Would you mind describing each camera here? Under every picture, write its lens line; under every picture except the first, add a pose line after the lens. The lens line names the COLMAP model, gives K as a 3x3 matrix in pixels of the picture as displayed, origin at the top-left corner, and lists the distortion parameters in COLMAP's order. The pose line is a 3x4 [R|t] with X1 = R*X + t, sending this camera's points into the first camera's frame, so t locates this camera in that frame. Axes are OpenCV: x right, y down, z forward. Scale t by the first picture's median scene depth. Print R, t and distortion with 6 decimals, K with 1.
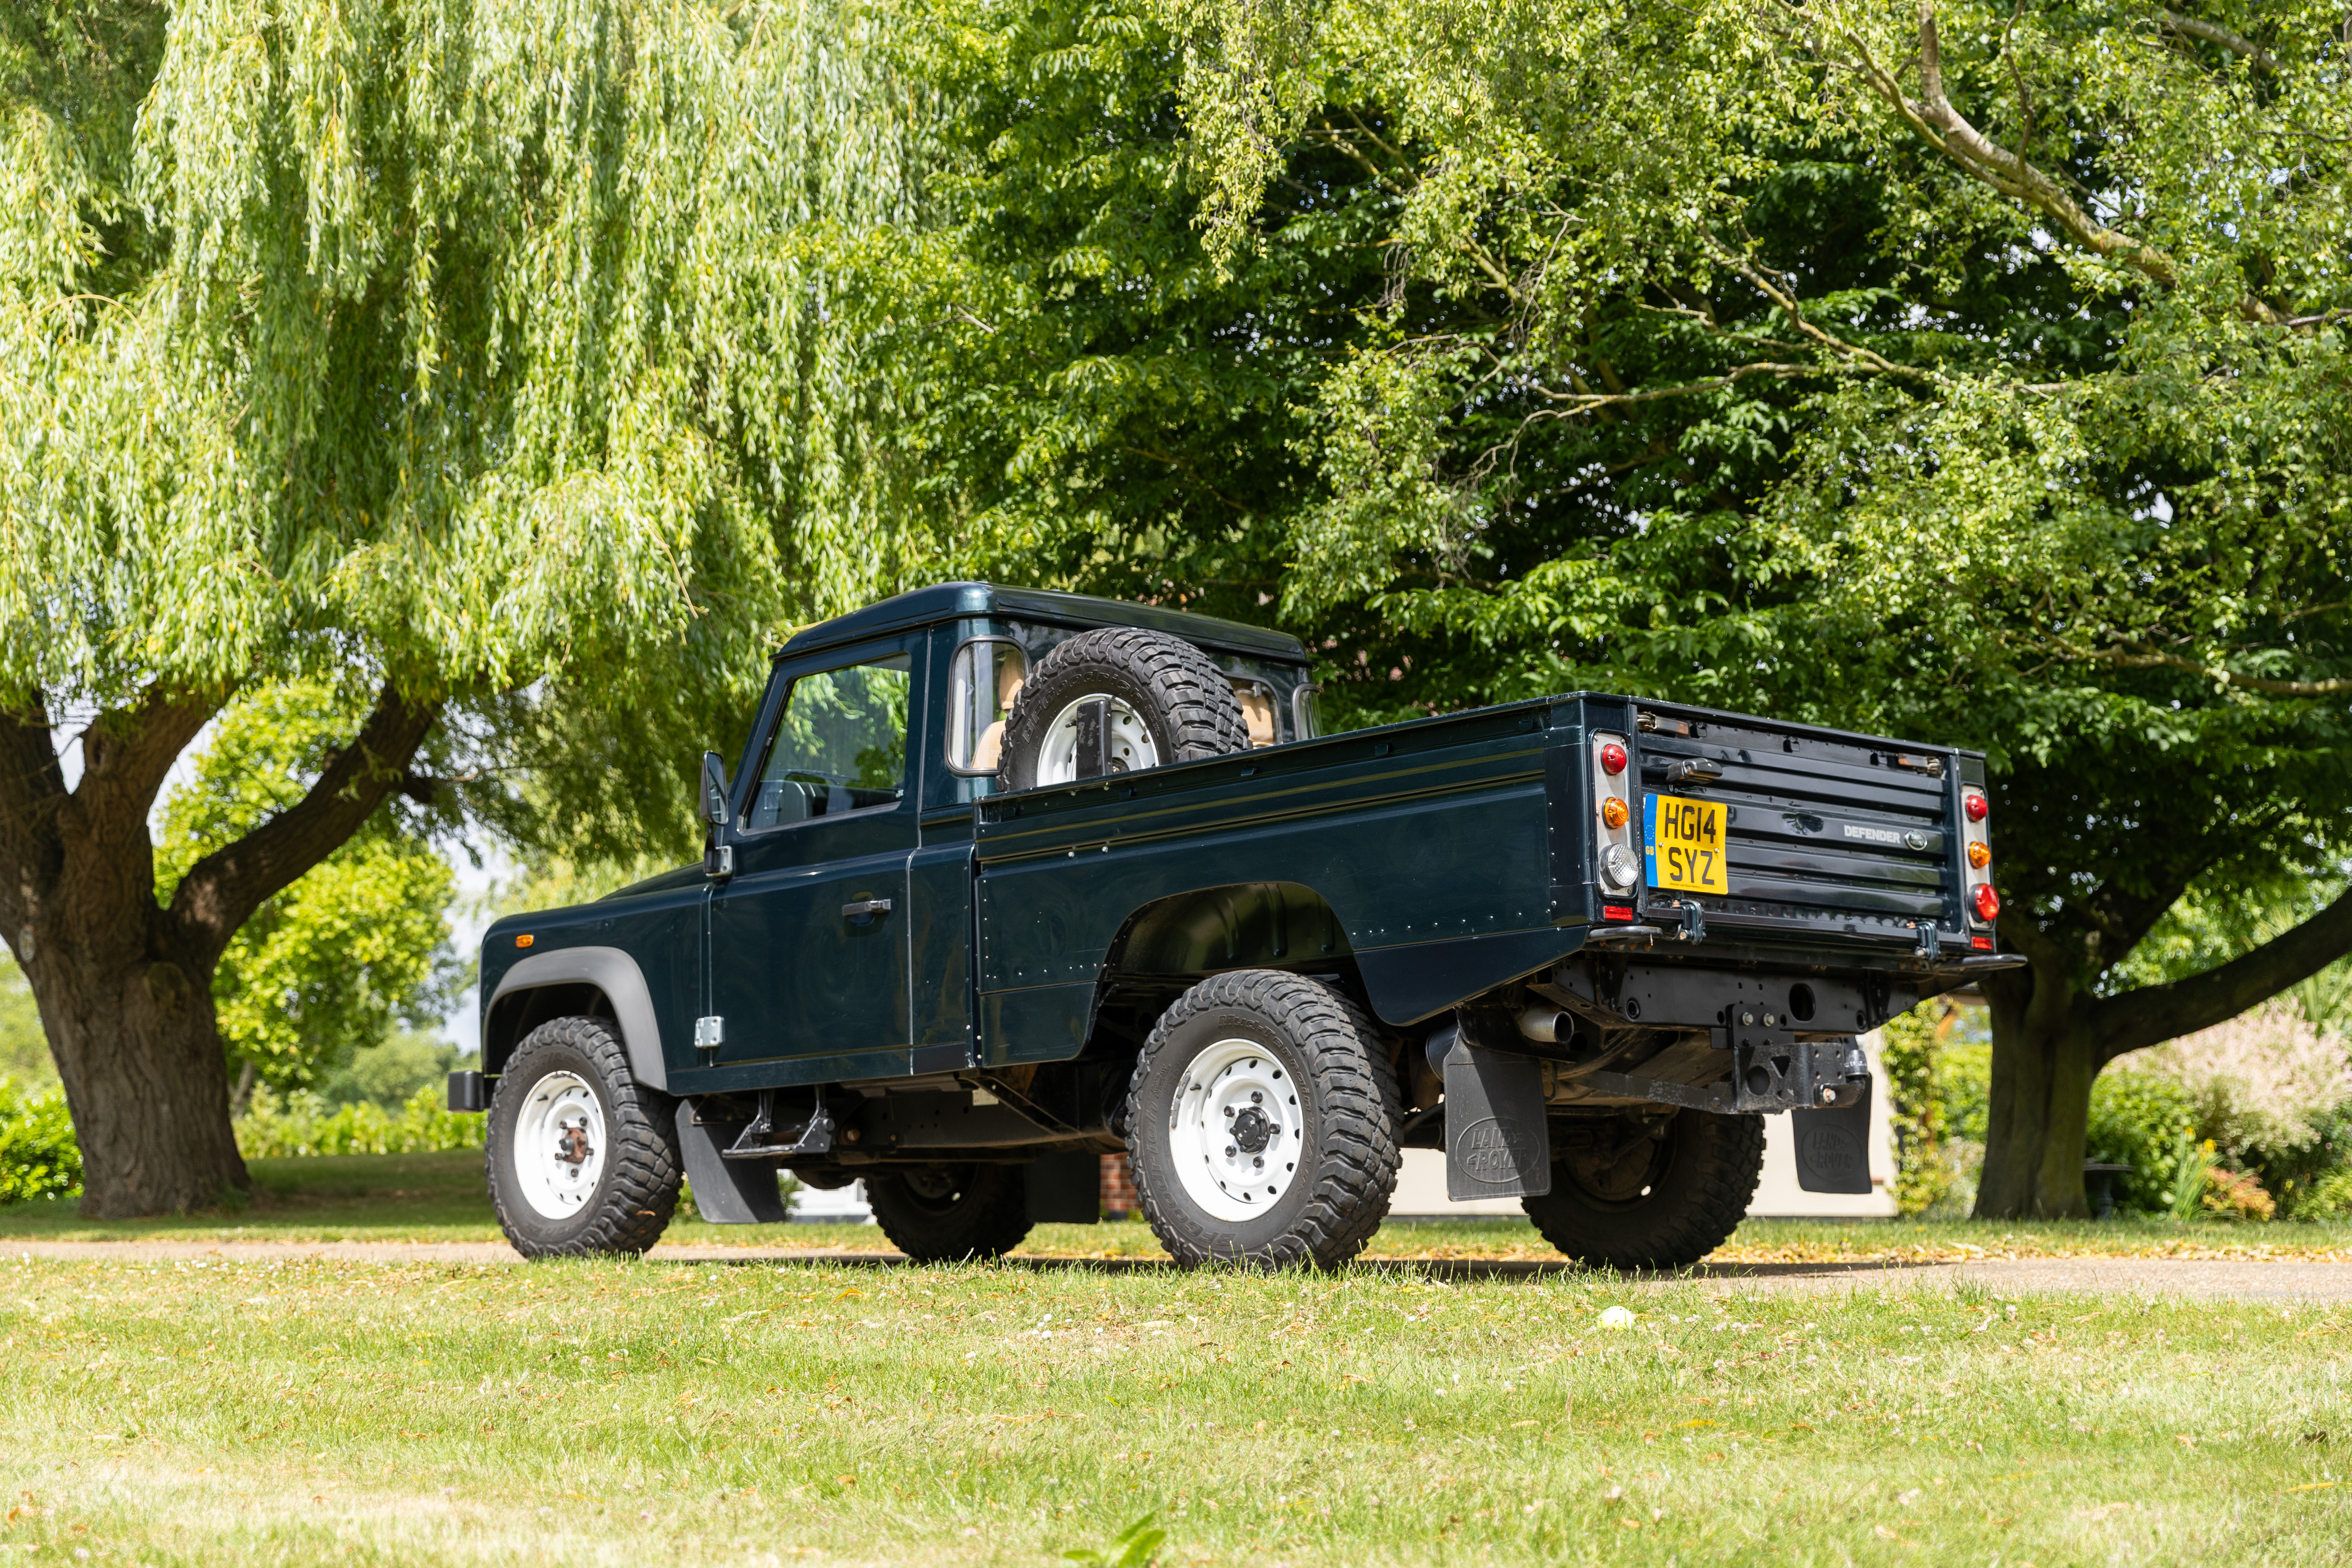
lens RADIAL K [[3581.5, 0, 1176.0], [0, 3581.5, 784.0], [0, 0, 1]] dist [-0.156805, 0.030655]
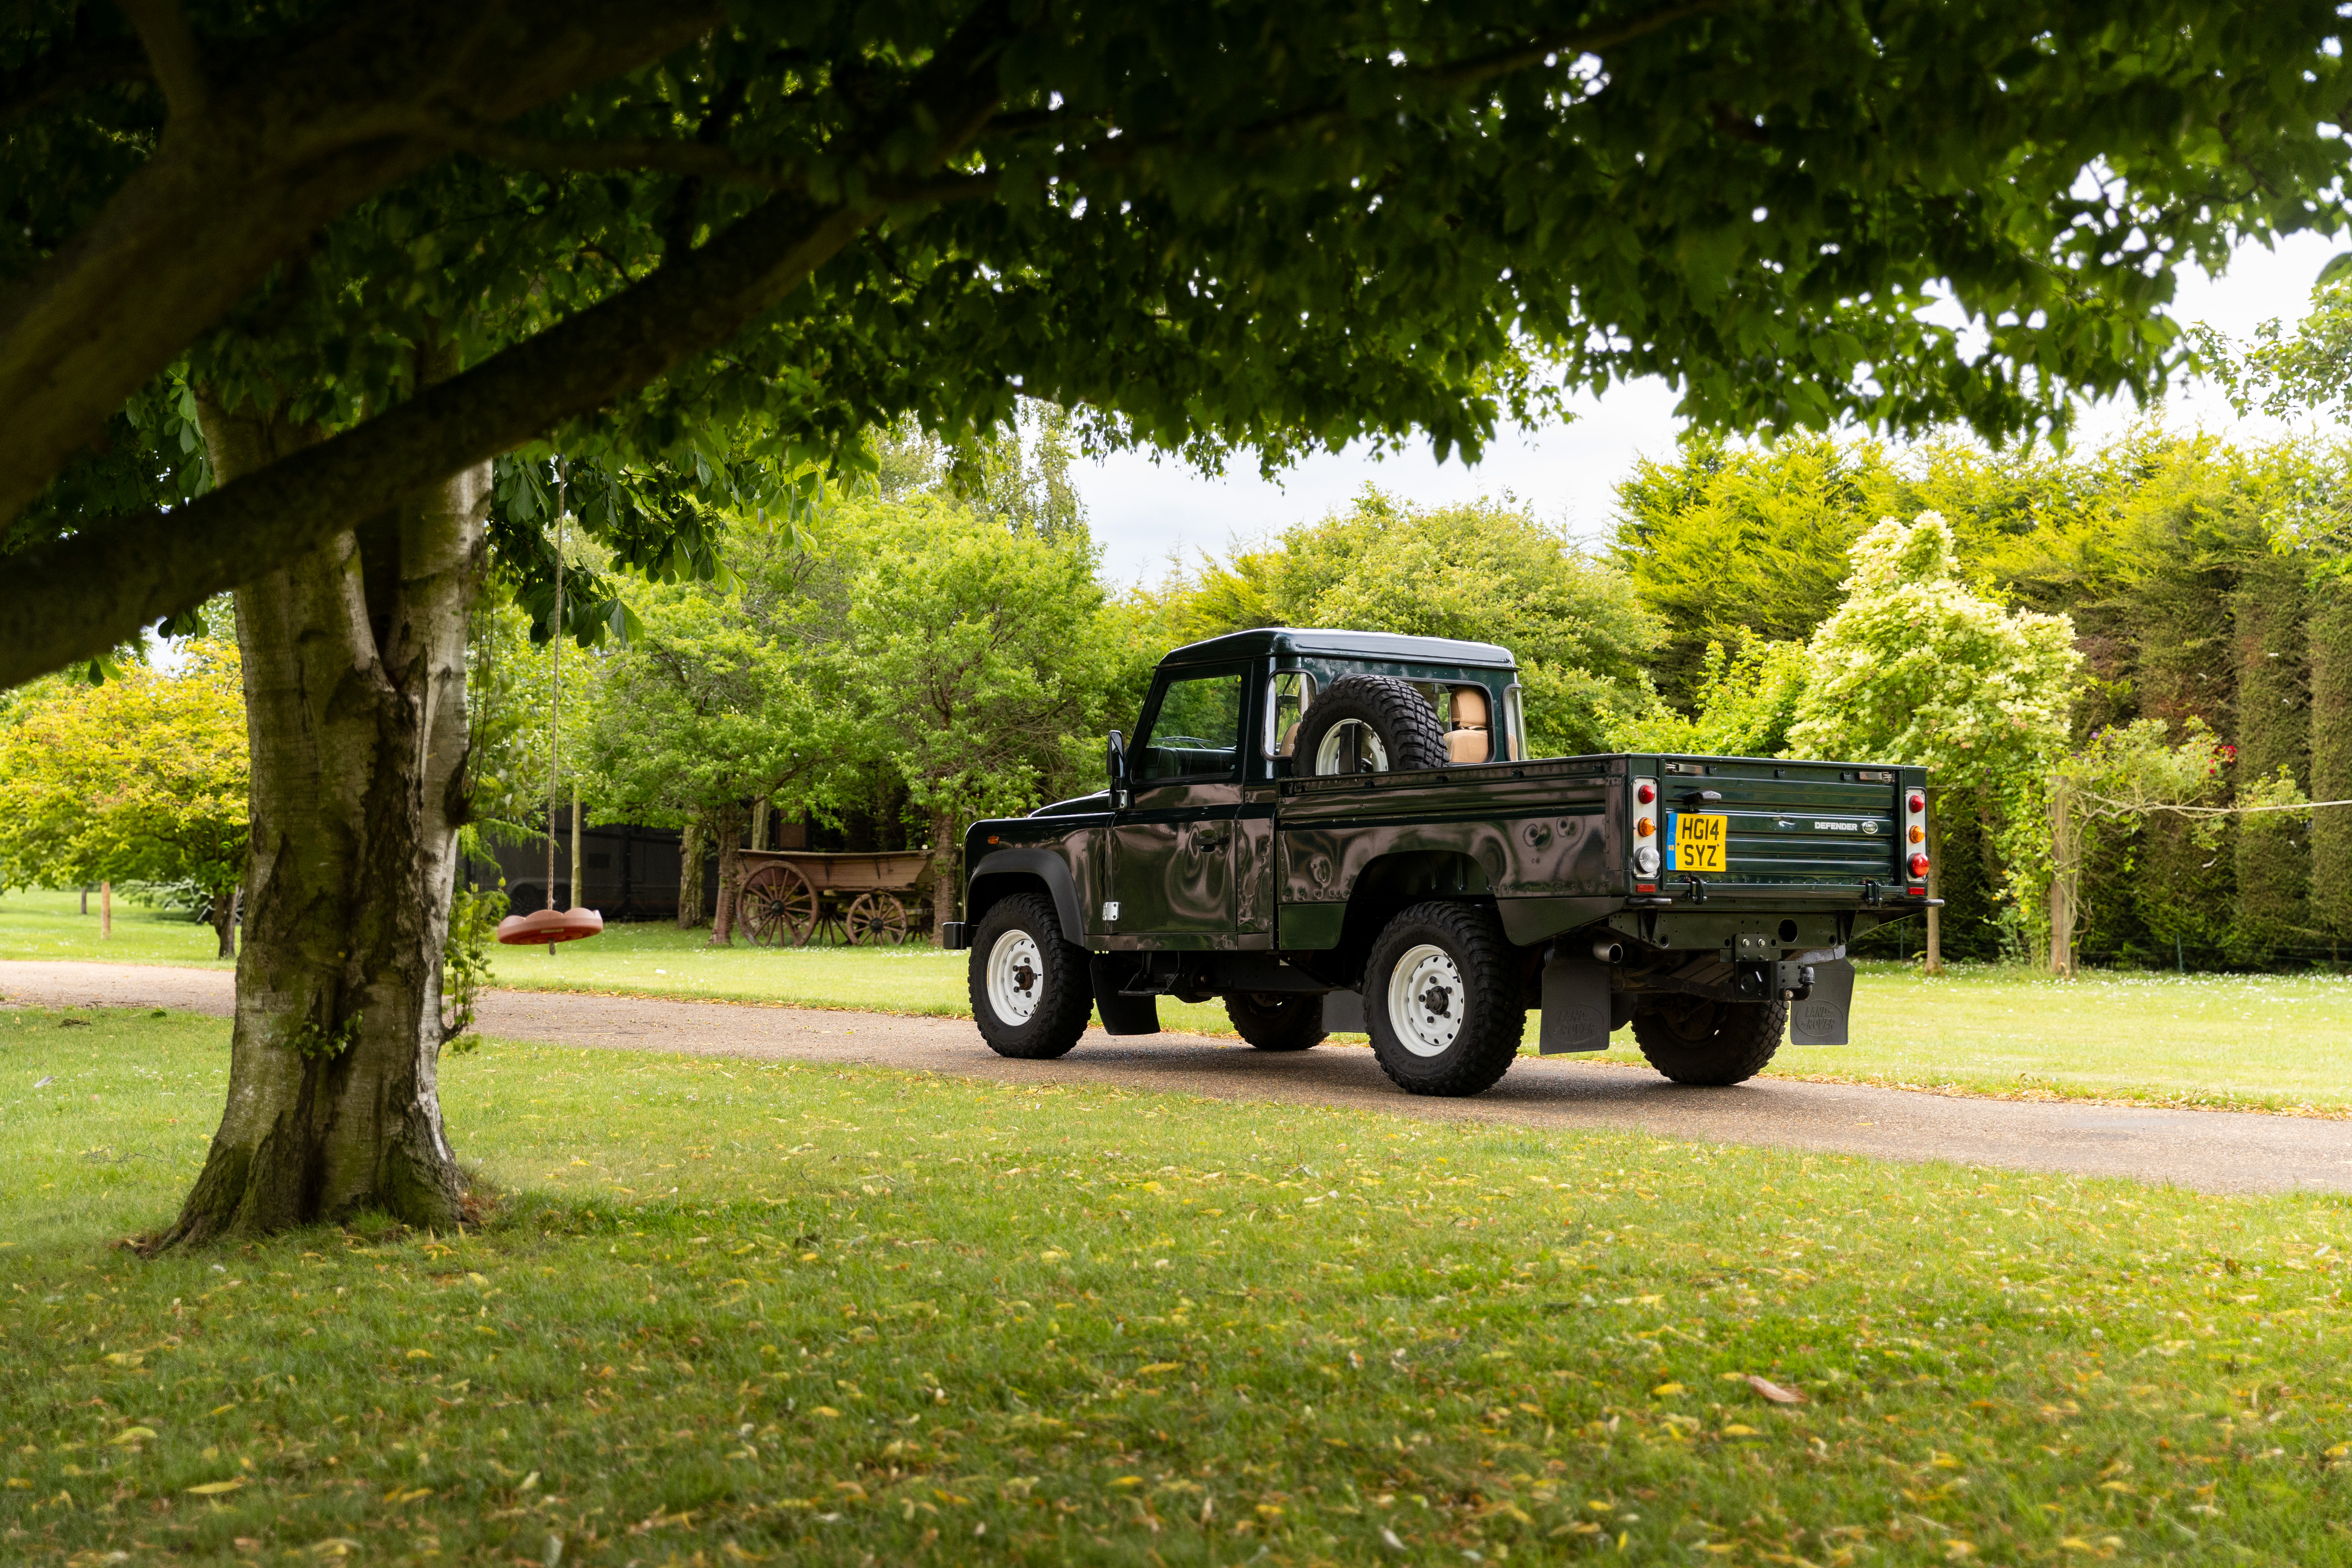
lens RADIAL K [[3417.1, 0, 1176.0], [0, 3417.1, 784.0], [0, 0, 1]] dist [0.026192, 0.076481]
pose [[0.992391, 0.021632, -0.121212, 0.090499], [-0.011659, 0.996532, 0.082388, -0.129067], [0.122574, -0.080348, 0.989202, -0.548361]]
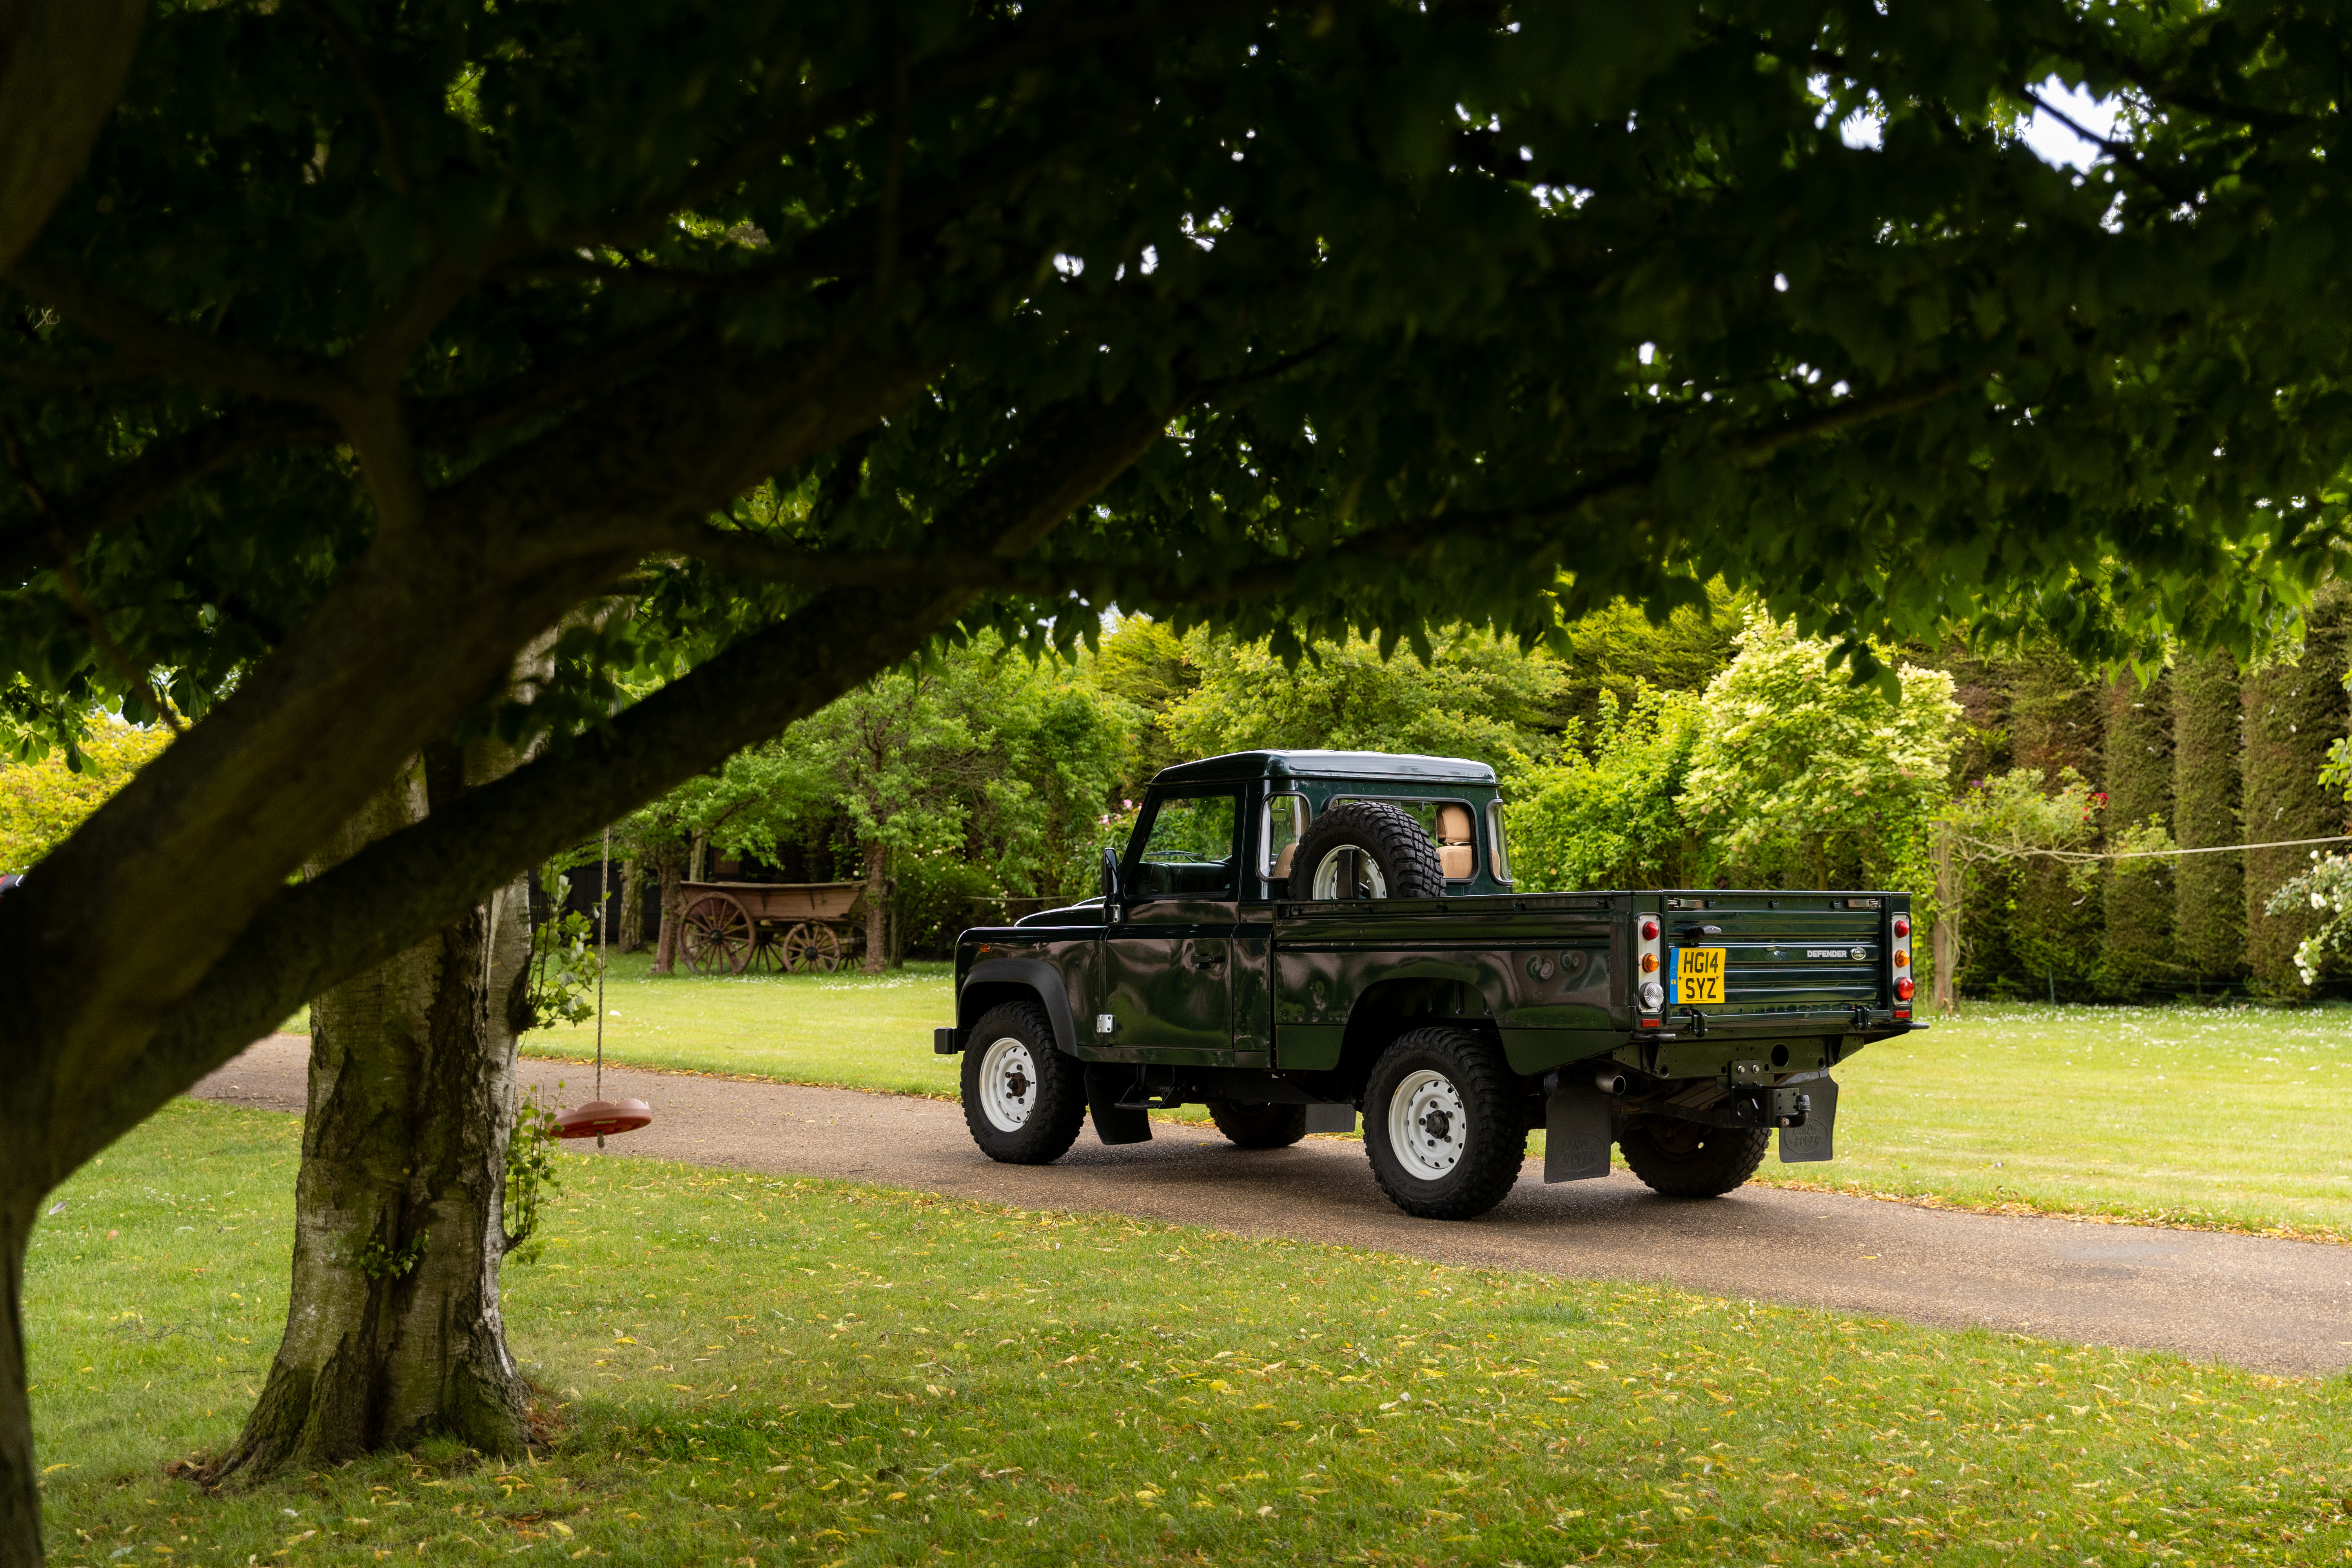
lens RADIAL K [[3217.6, 0, 1176.0], [0, 3217.6, 784.0], [0, 0, 1]] dist [0.016834, 0.097035]
pose [[0.995591, 0.018520, -0.091951, 0.034907], [-0.011494, 0.997015, 0.076353, -0.175342], [0.093091, -0.074960, 0.992832, -0.486615]]
